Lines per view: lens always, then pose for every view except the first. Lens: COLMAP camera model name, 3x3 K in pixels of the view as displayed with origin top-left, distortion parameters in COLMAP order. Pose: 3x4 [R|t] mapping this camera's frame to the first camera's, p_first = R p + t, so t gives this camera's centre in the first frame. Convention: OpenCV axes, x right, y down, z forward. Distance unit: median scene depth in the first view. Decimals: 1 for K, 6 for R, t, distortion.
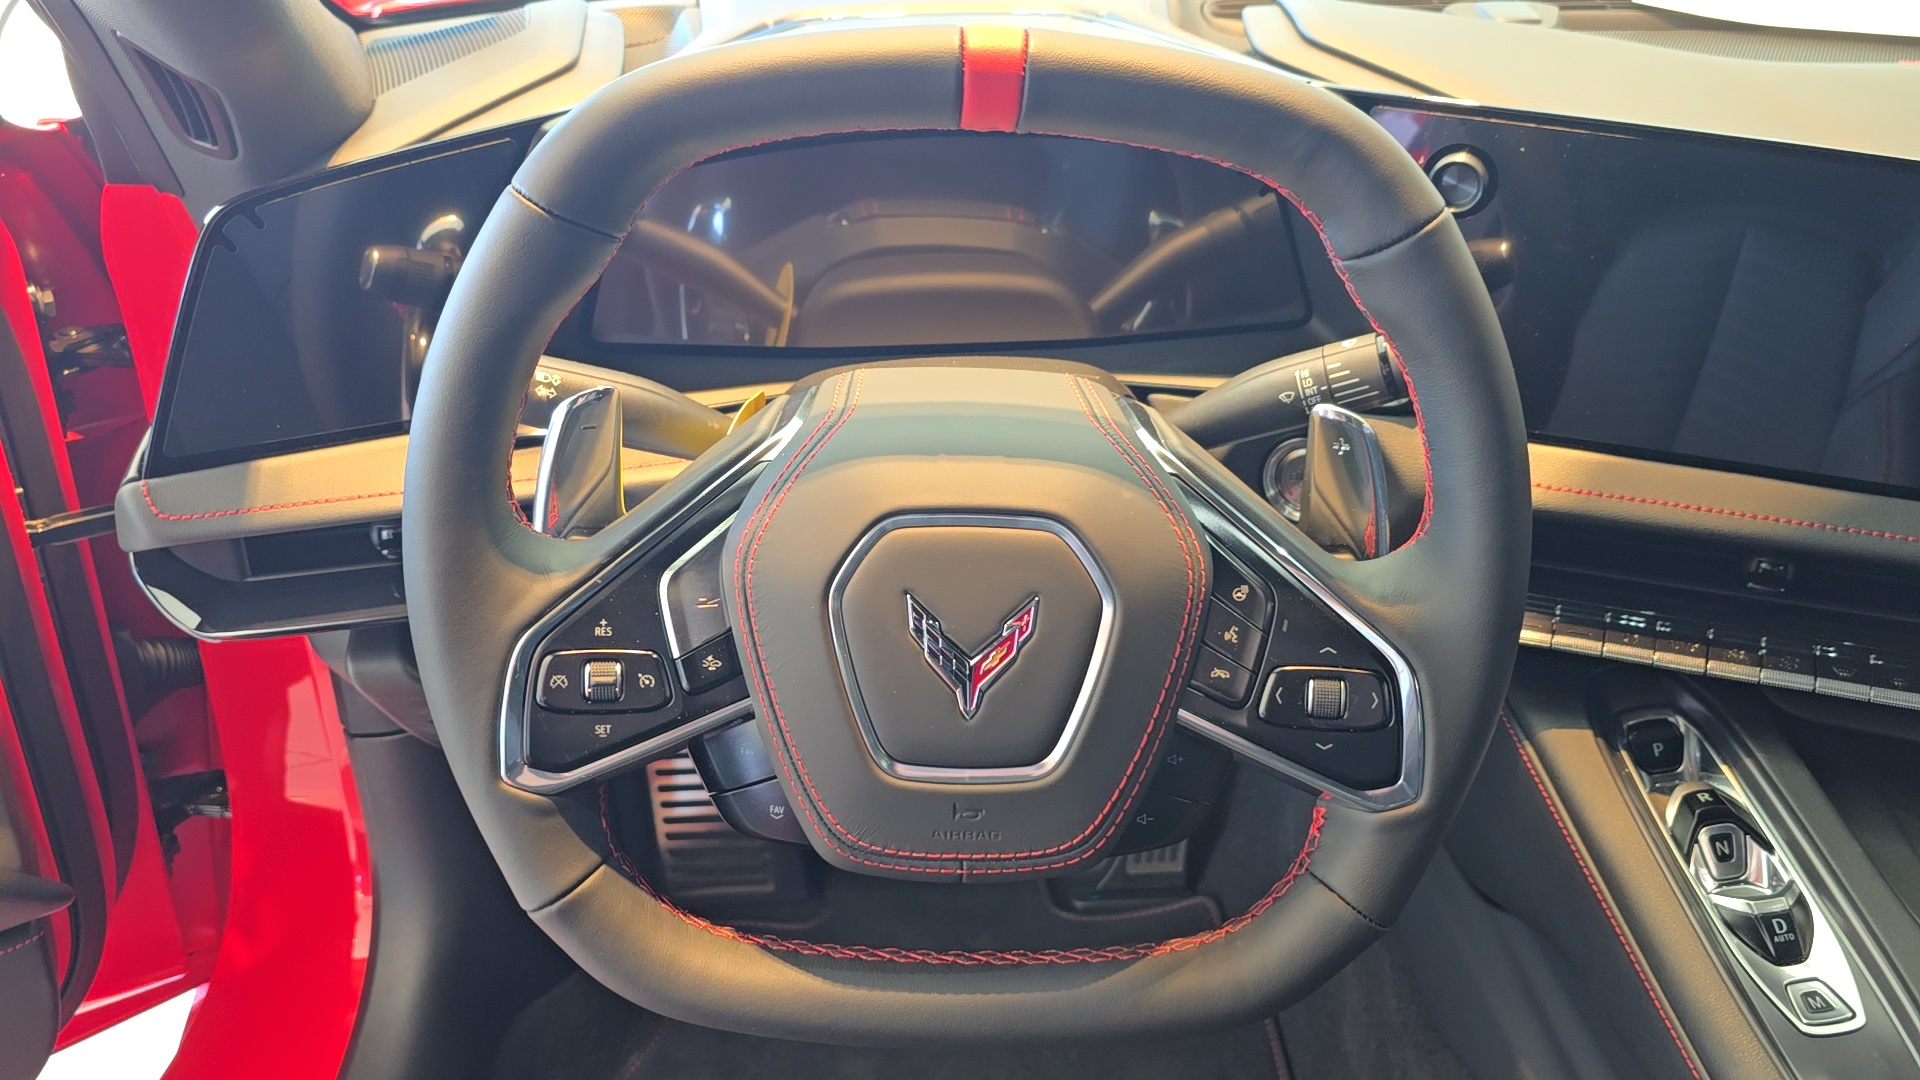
lens RADIAL K [[1586.1, 0, 942.4], [0, 1586.1, 546.8], [0, 0, 1]] dist [-0.016019, 0.016608]
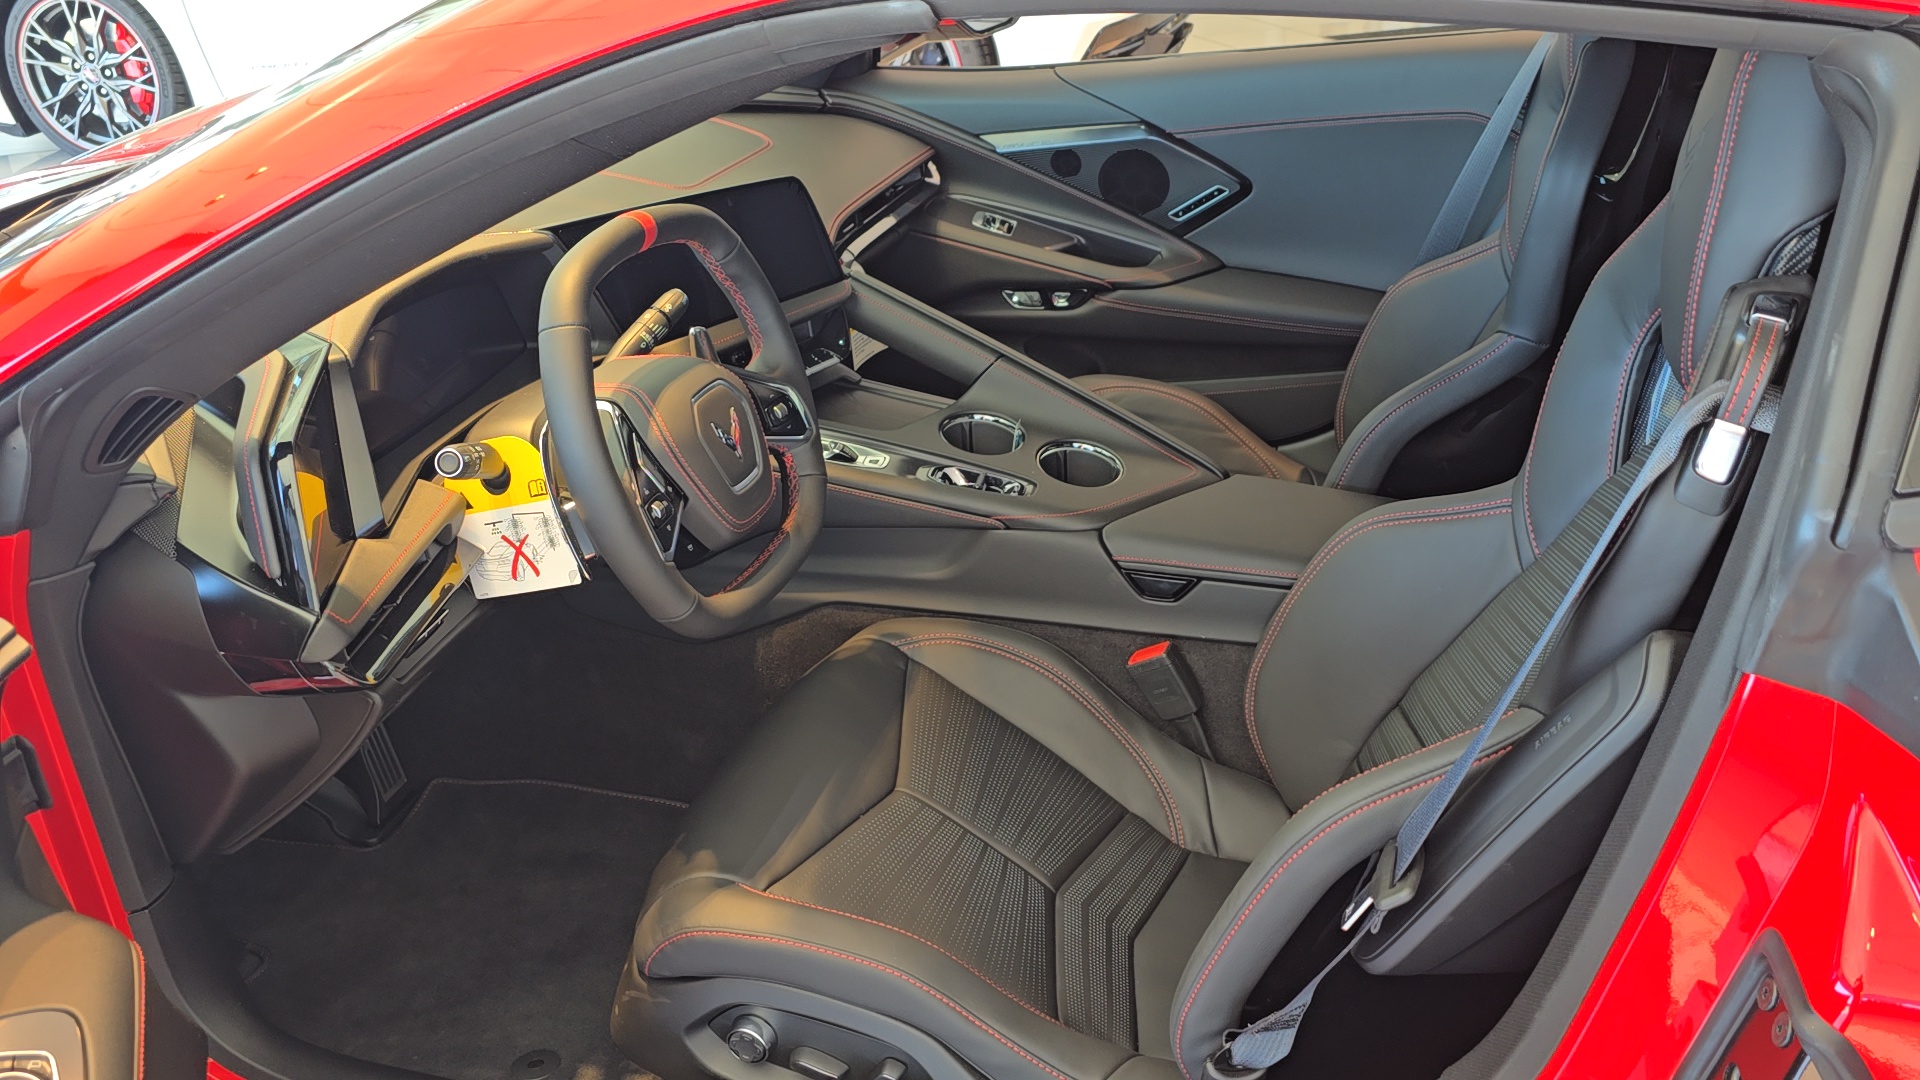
lens RADIAL K [[1586.1, 0, 955.0], [0, 1586.1, 537.8], [0, 0, 1]] dist [-0.016019, 0.016608]
pose [[0.303318, -0.414959, 0.857792, -1.683359], [0.477930, 0.845034, 0.239790, -0.185595], [-0.824367, 0.337232, 0.454636, -0.327329]]
